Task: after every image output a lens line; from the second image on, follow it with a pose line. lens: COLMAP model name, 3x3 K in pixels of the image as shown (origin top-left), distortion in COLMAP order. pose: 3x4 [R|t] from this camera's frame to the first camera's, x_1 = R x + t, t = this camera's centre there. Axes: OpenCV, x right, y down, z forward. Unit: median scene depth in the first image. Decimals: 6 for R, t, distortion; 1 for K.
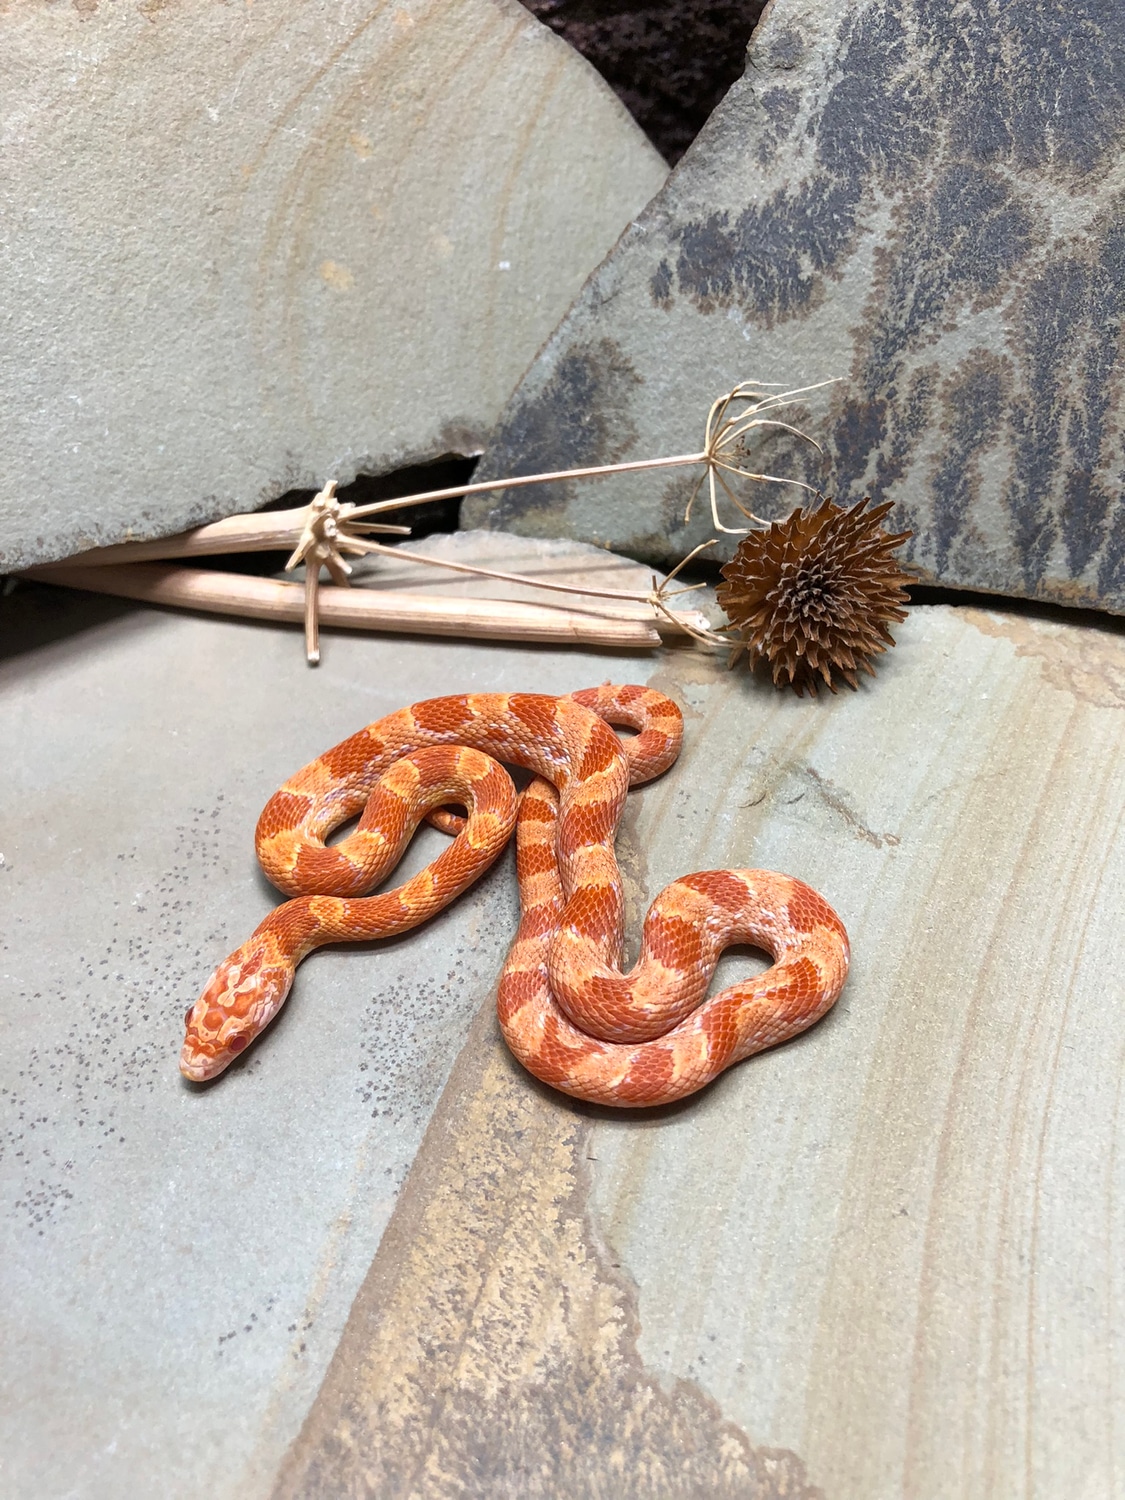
lens RADIAL K [[1255.1, 0, 554.5], [0, 1255.1, 745.7], [0, 0, 1]] dist [-0.046211, 0.078464]
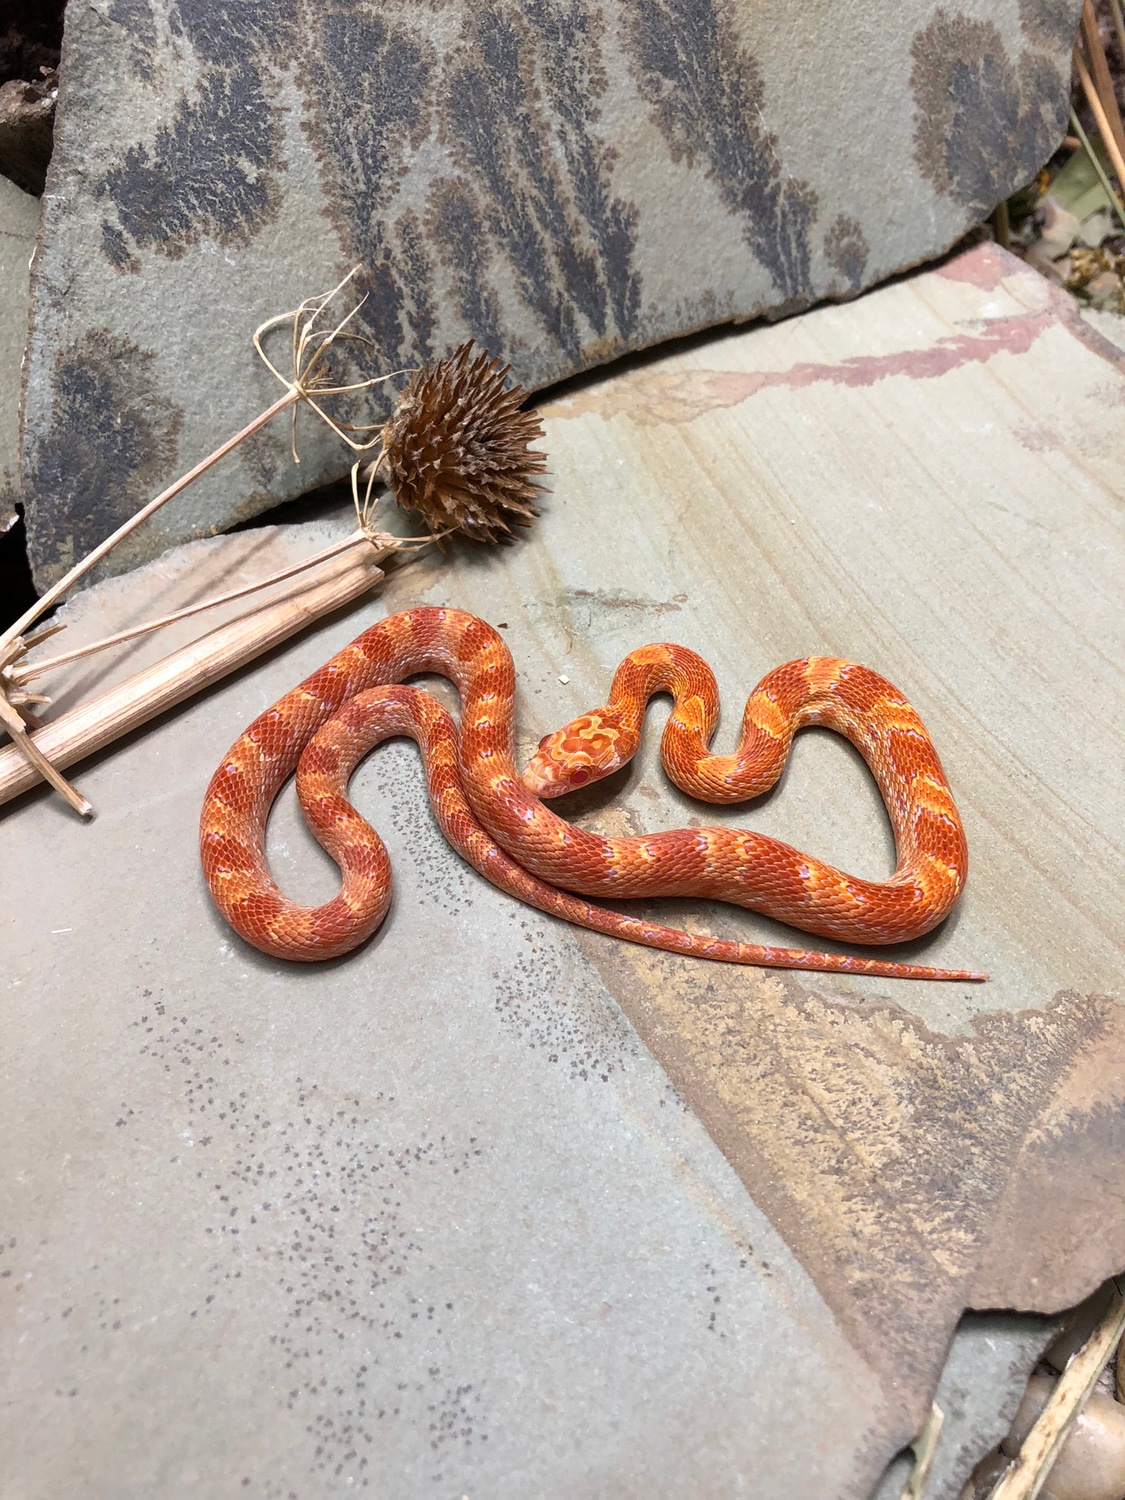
lens RADIAL K [[1255.1, 0, 554.5], [0, 1255.1, 745.7], [0, 0, 1]] dist [-0.046211, 0.078464]
pose [[0.630867, -0.584337, 0.510448, -0.407125], [0.545474, 0.801884, 0.243802, -0.138481], [-0.551783, 0.124629, 0.824623, 0.142779]]
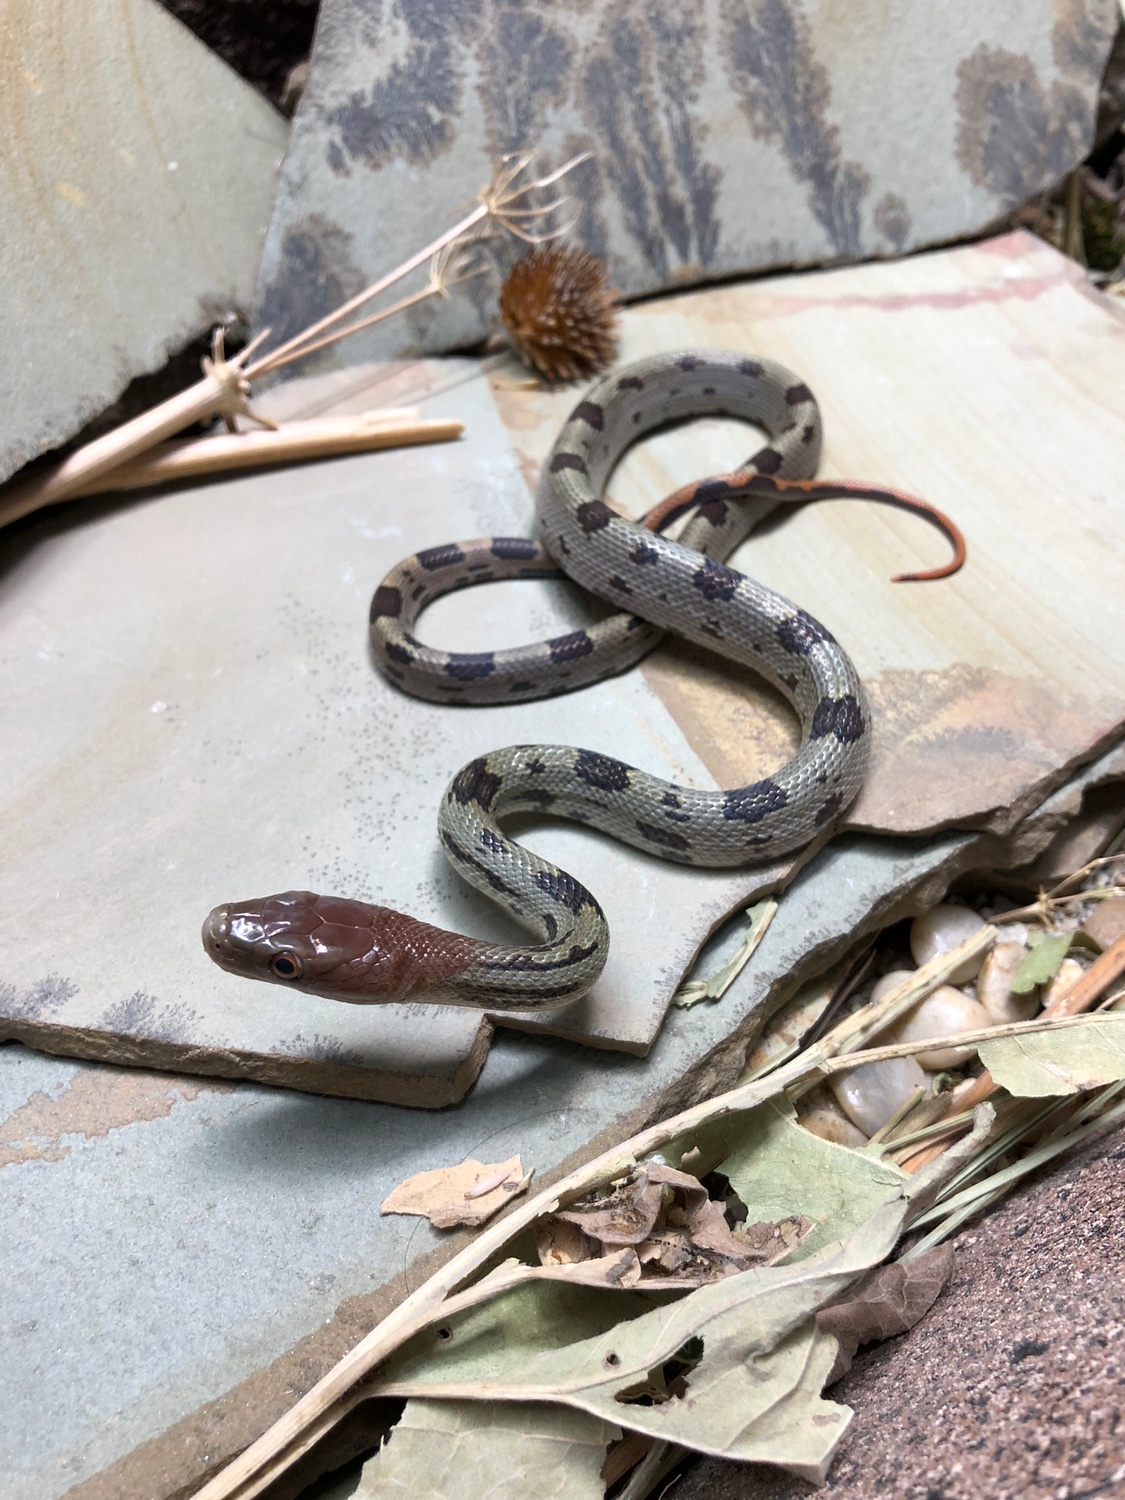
lens RADIAL K [[1223.9, 0, 504.3], [0, 1223.9, 828.9], [0, 0, 1]] dist [-0.086617, 0.070574]
pose [[0.769096, -0.466268, 0.437134, -0.684057], [0.478641, 0.873435, 0.089523, 0.217334], [-0.423550, 0.140378, 0.894930, -0.081823]]
